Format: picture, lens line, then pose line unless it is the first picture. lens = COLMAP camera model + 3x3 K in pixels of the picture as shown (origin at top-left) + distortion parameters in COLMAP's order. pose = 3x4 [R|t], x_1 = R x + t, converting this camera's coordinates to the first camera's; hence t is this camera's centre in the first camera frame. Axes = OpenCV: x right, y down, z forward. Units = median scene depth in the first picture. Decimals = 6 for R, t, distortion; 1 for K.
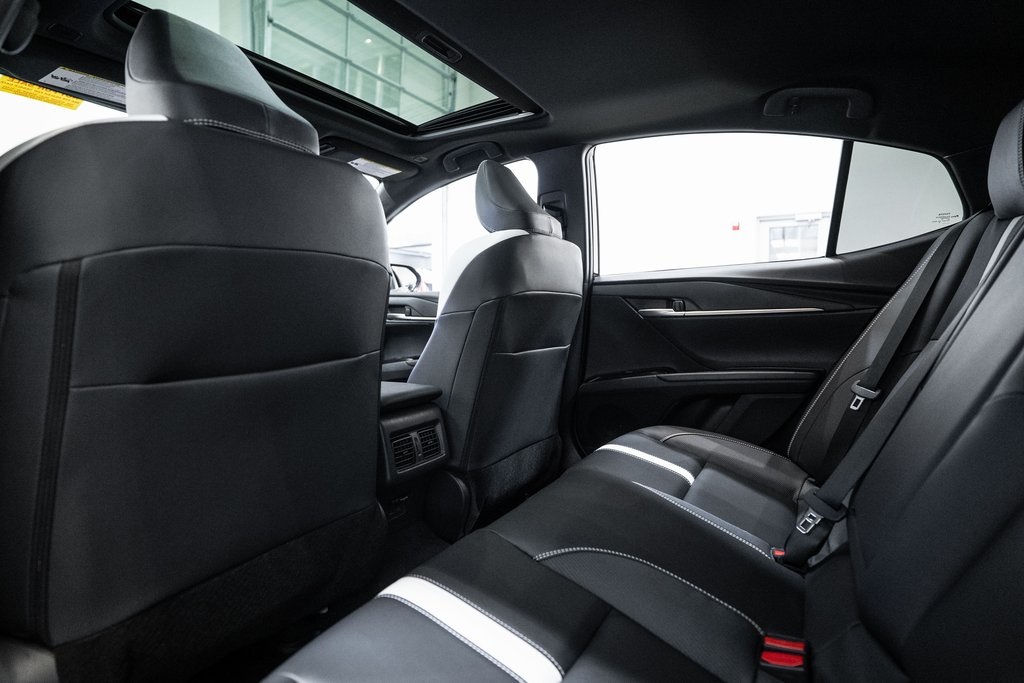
lens RADIAL K [[581.7, 0, 518.6], [0, 581.7, 322.0], [0, 0, 1]] dist [-0.080157, 0.058568]
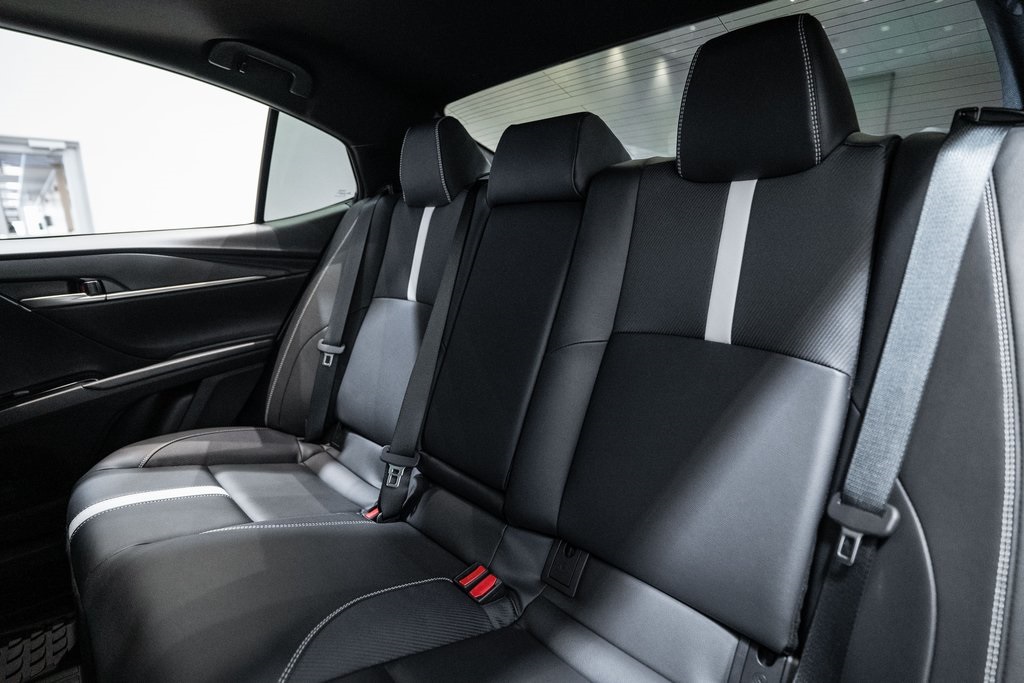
lens RADIAL K [[524.9, 0, 512.2], [0, 524.9, 319.6], [0, 0, 1]] dist [0.000363, 0.000058]
pose [[0.245494, -0.177574, 0.952995, -0.274514], [0.037240, 0.984081, 0.173774, -0.095876], [-0.968683, -0.007171, 0.248199, 0.350071]]
